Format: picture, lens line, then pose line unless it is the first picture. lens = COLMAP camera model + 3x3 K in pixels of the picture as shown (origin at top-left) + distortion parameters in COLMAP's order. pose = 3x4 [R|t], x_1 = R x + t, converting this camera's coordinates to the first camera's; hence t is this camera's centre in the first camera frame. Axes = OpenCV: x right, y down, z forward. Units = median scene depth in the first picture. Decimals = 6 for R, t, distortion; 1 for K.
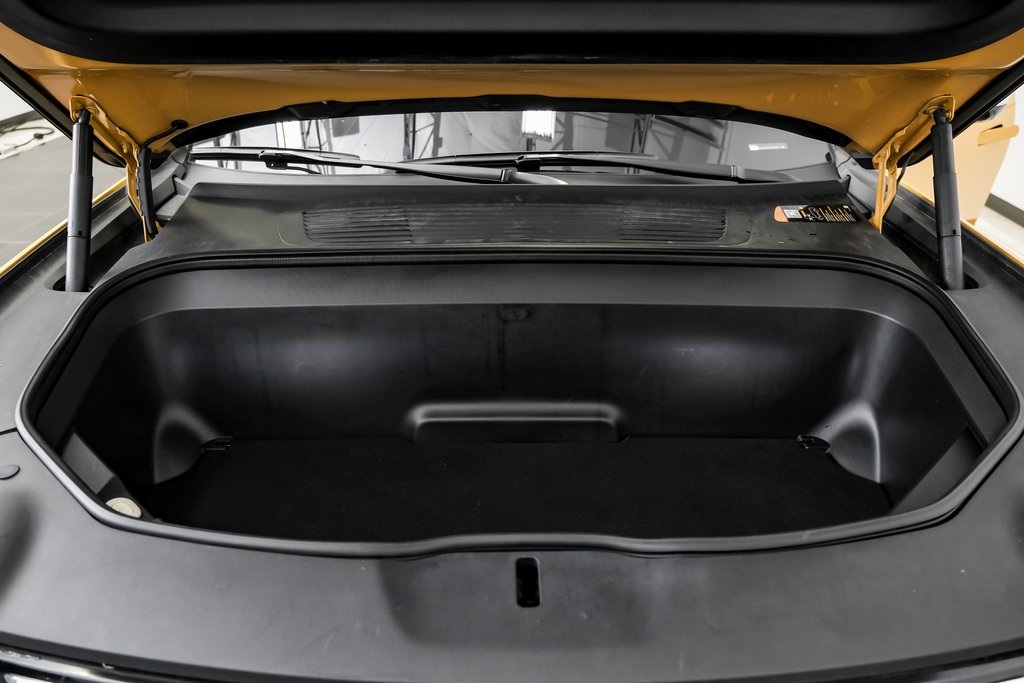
lens RADIAL K [[694.8, 0, 501.6], [0, 694.8, 325.3], [0, 0, 1]] dist [-0.043153, 0.000875]
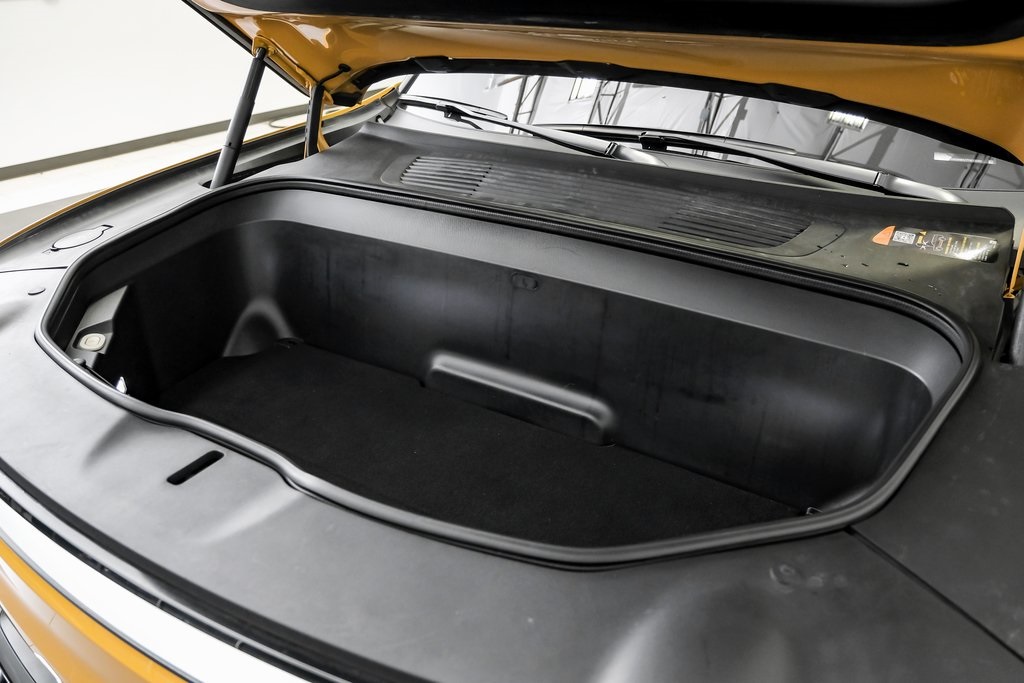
lens RADIAL K [[762.4, 0, 575.1], [0, 762.4, 287.5], [0, 0, 1]] dist [-0.043637, 0.001976]
pose [[0.864837, 0.203051, -0.459158, 0.520026], [-0.227422, 0.973794, 0.002280, -0.025208], [0.447588, 0.102451, 0.888352, 0.082974]]
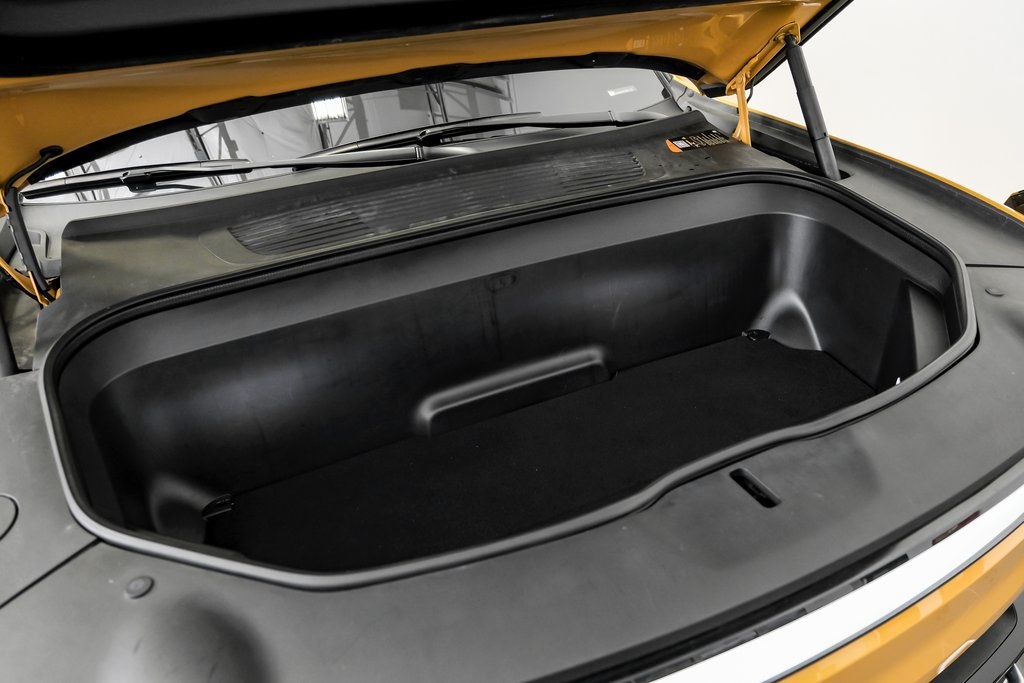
lens RADIAL K [[694.8, 0, 501.6], [0, 694.8, 325.3], [0, 0, 1]] dist [-0.043153, 0.000875]
pose [[0.906910, -0.243266, 0.344000, -0.310382], [0.235043, 0.969734, 0.066107, -0.020018], [-0.349670, 0.020902, 0.936640, 0.058504]]
